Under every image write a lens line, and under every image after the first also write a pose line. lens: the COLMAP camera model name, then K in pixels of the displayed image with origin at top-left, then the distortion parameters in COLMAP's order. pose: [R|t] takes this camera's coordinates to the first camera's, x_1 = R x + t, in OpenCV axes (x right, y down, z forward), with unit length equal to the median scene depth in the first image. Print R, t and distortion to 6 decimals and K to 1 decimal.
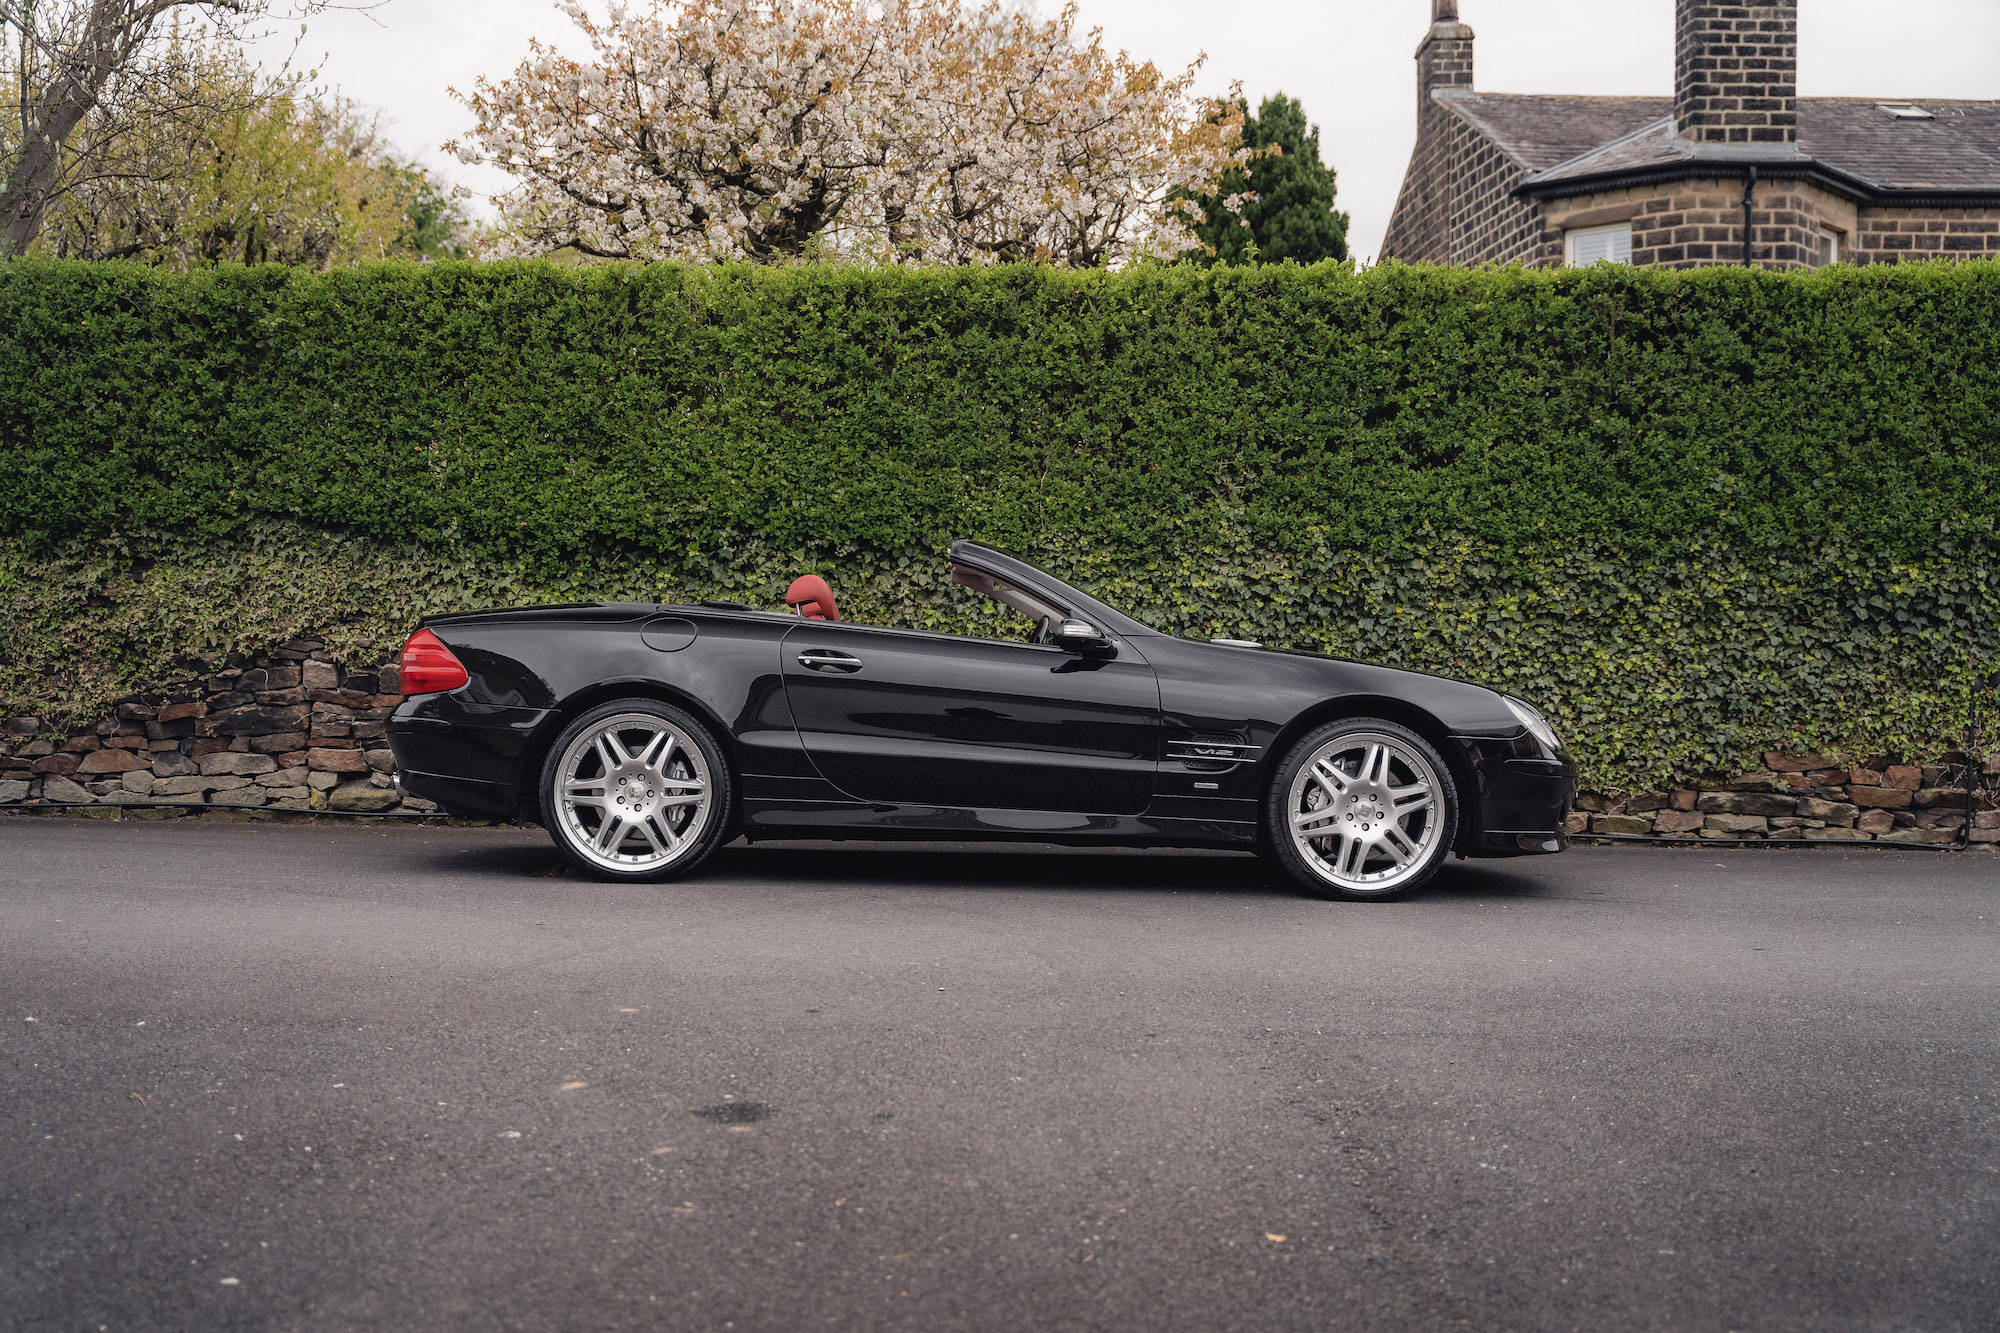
lens RADIAL K [[2017.6, 0, 960.0], [0, 2017.6, 702.6], [0, 0, 1]] dist [0.010368, 0.000000]
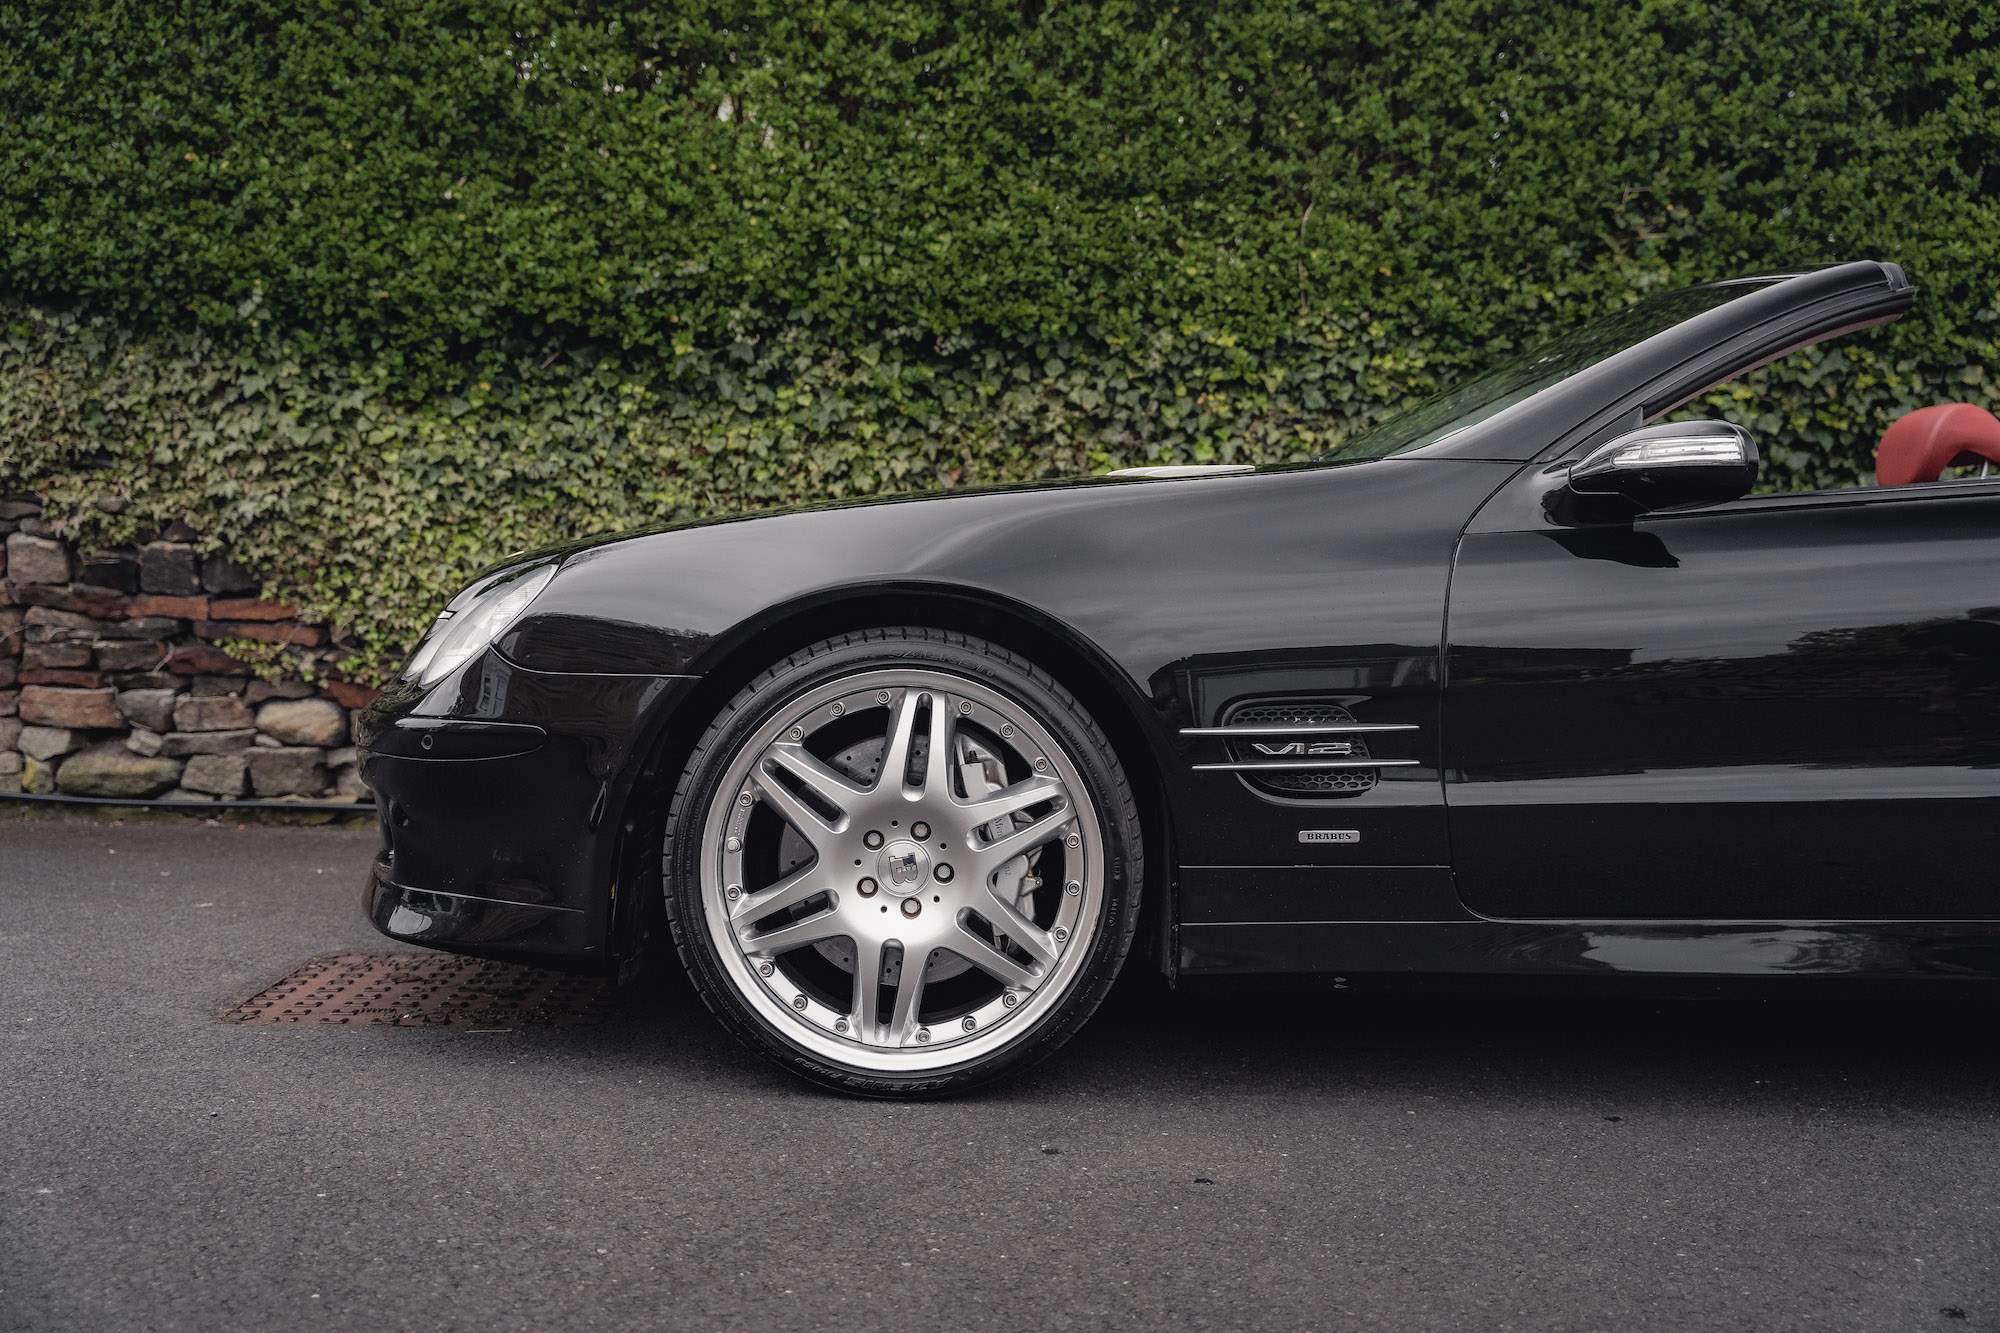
lens RADIAL K [[1946.5, 0, 1011.5], [0, 1946.5, 668.2], [0, 0, 1]] dist [0.007003, 0.000000]
pose [[0.999852, 0.006858, -0.015779, -0.031090], [-0.006336, 0.999438, 0.032924, -0.003330], [0.015996, -0.032819, 0.999333, 0.454149]]
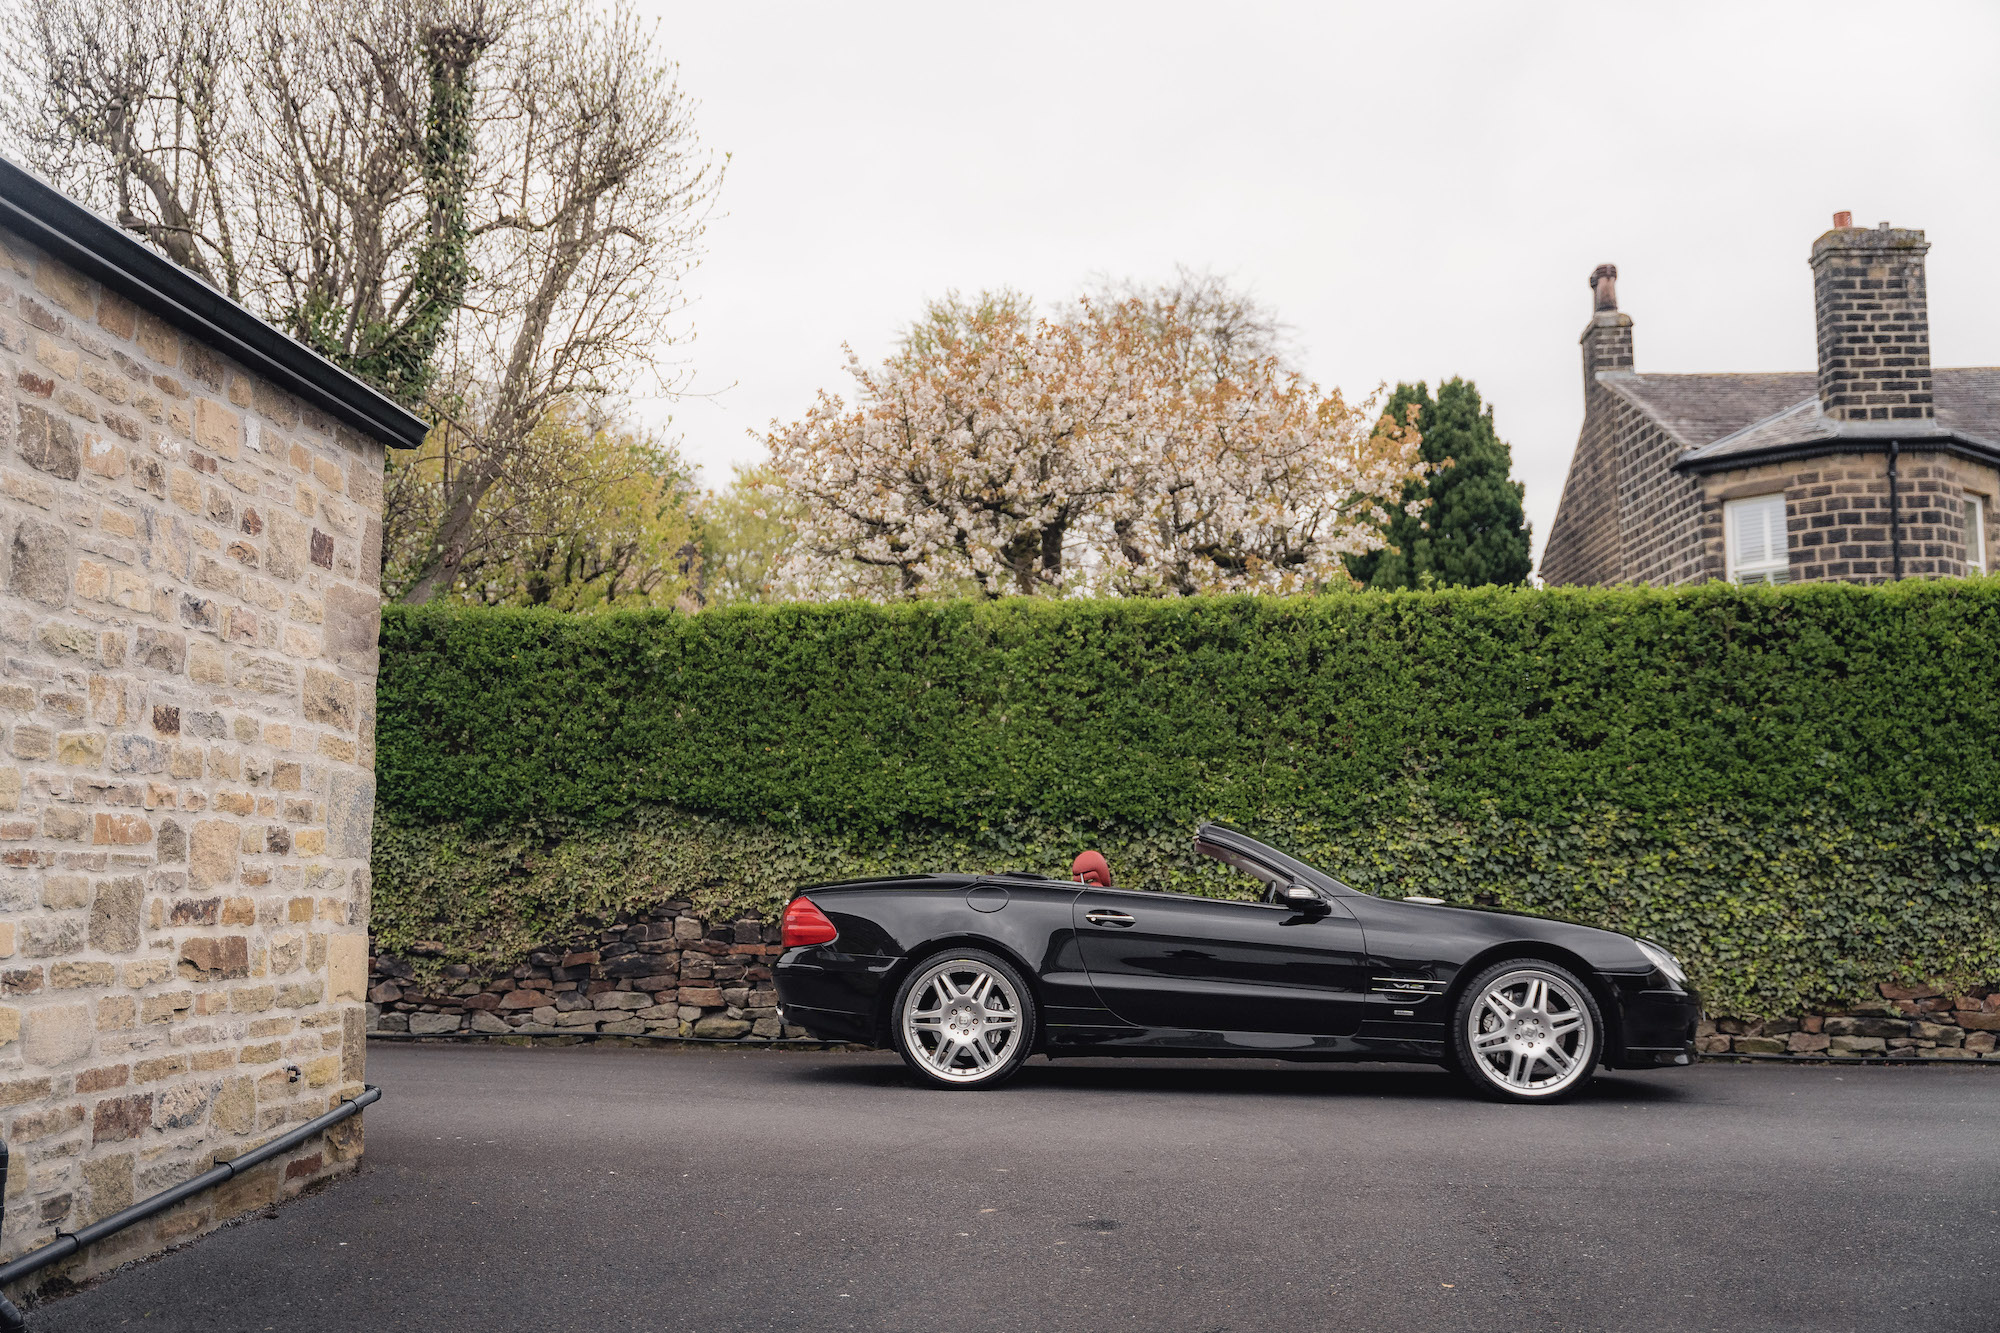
lens RADIAL K [[2017.6, 0, 993.2], [0, 2017.6, 679.8], [0, 0, 1]] dist [0.010368, 0.000000]
pose [[0.996687, -0.019152, -0.079052, -0.025671], [0.009090, 0.992023, -0.125726, -0.007820], [0.080829, 0.124591, 0.988910, -0.248844]]
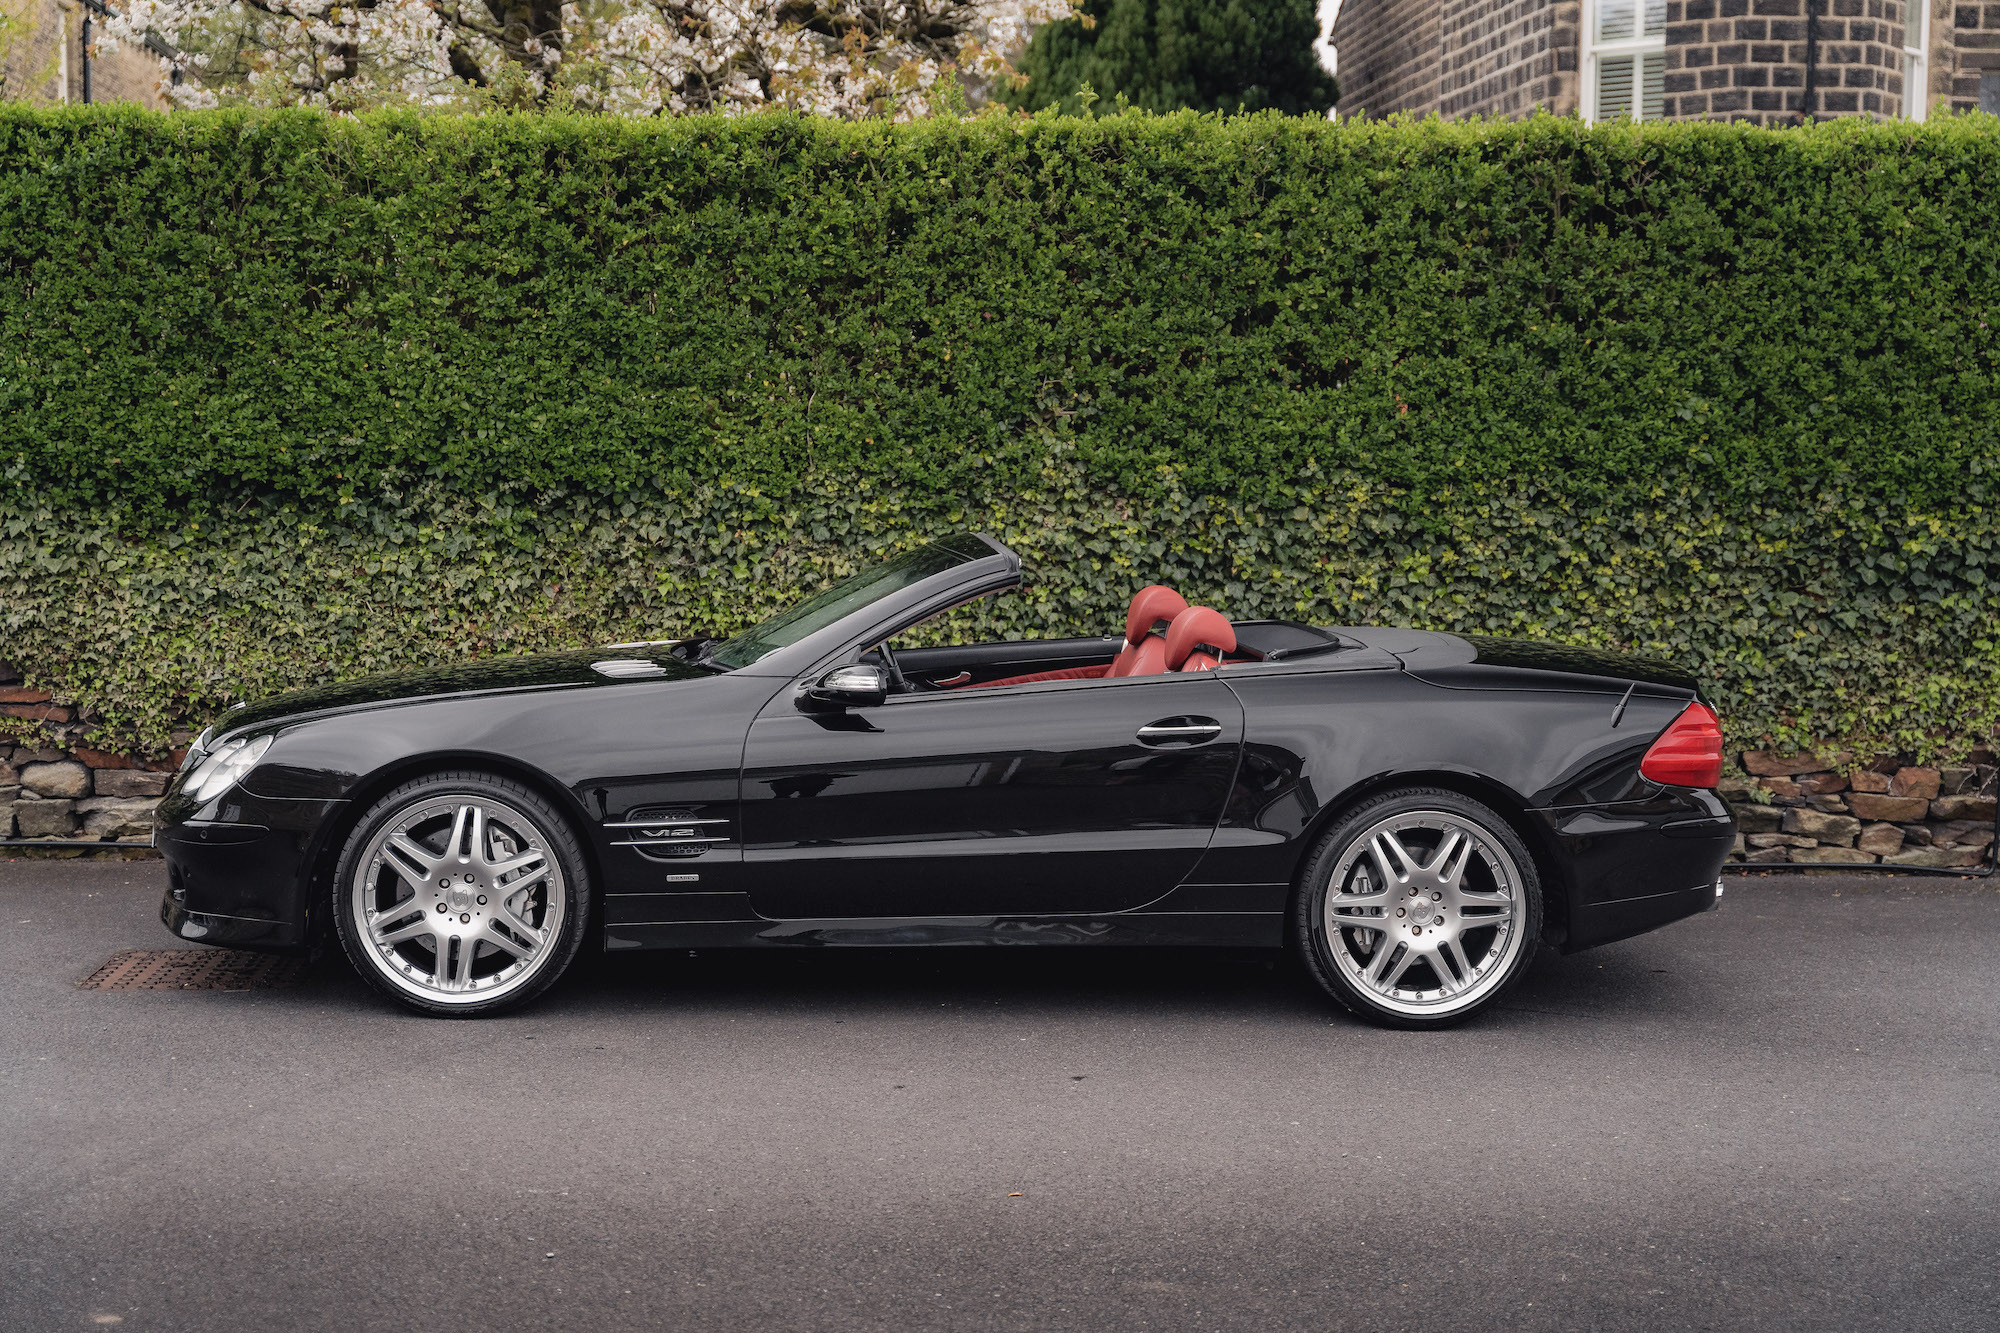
lens RADIAL K [[2618.3, 0, 987.1], [0, 2618.3, 678.0], [0, 0, 1]] dist [0.018720, 0.000000]
pose [[0.998899, -0.003258, 0.046792, 0.060840], [-0.000117, 0.997407, 0.071963, -0.078028], [-0.046905, -0.071889, 0.996309, 0.008870]]
